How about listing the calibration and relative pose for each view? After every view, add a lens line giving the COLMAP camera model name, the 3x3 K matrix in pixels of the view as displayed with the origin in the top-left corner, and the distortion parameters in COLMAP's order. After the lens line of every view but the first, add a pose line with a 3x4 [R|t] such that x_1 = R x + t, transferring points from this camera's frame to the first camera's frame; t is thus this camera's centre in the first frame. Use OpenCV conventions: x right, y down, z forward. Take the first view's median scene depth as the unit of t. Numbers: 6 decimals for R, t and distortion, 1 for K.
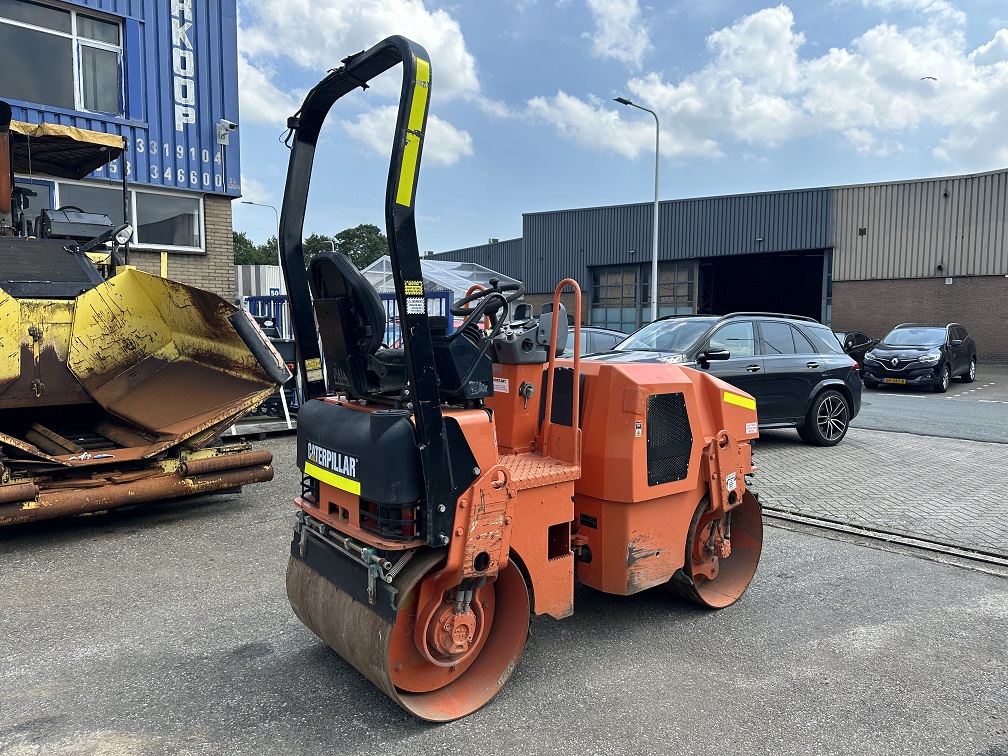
lens RADIAL K [[719.1, 0, 512.2], [0, 719.1, 375.5], [0, 0, 1]] dist [0.047114, -0.055617]
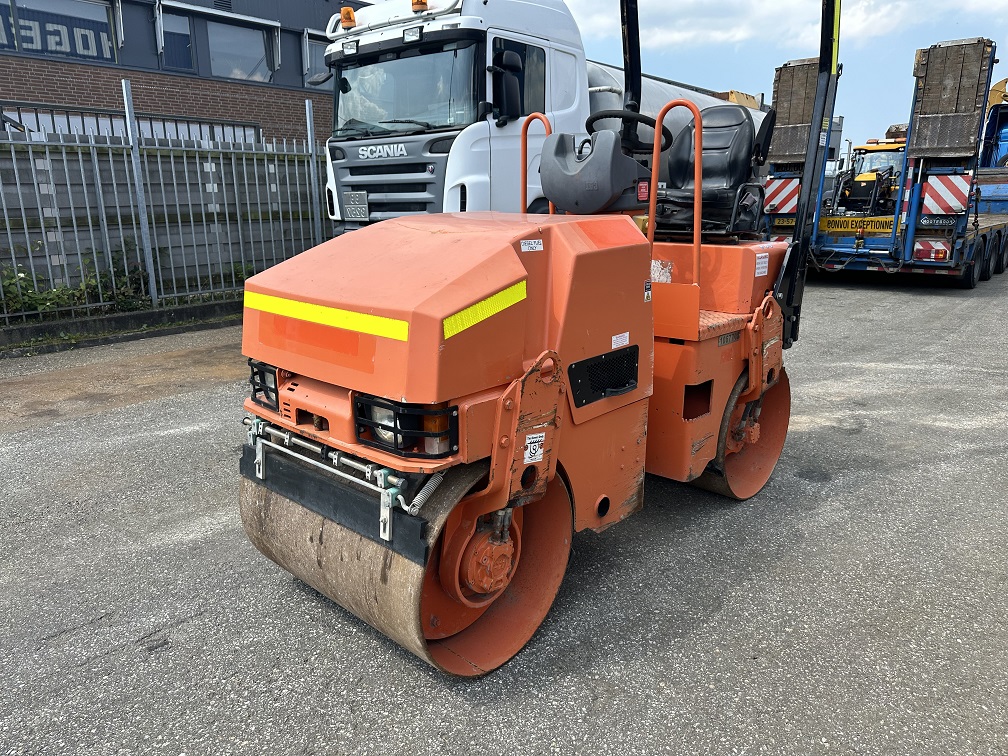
lens RADIAL K [[719.2, 0, 511.1], [0, 719.2, 381.8], [0, 0, 1]] dist [0.061352, -0.091576]
pose [[-0.990237, 0.030545, -0.136007, 0.123232], [-0.016479, 0.943205, 0.331802, -0.056851], [0.138417, 0.330804, -0.933493, 0.976905]]
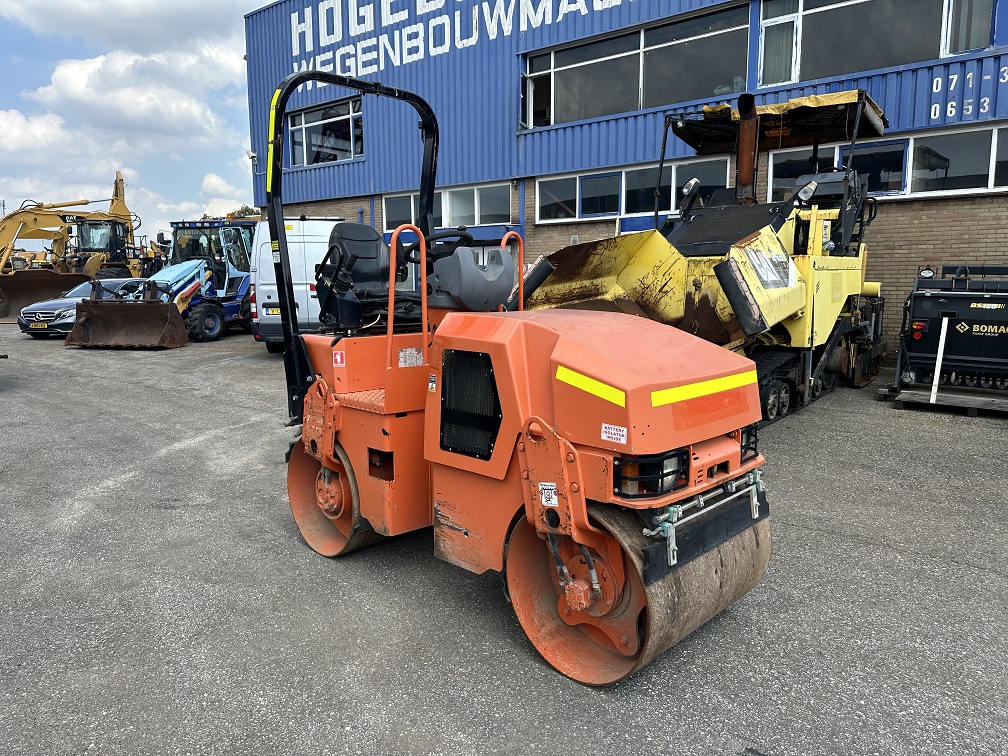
lens RADIAL K [[709.7, 0, 504.0], [0, 709.7, 378.0], [0, 0, 1]] dist [0.072973, -0.079612]
pose [[0.118224, 0.133166, -0.984017, 0.547521], [-0.070880, 0.989571, 0.125402, -0.026669], [0.990454, 0.054921, 0.126430, 0.494450]]
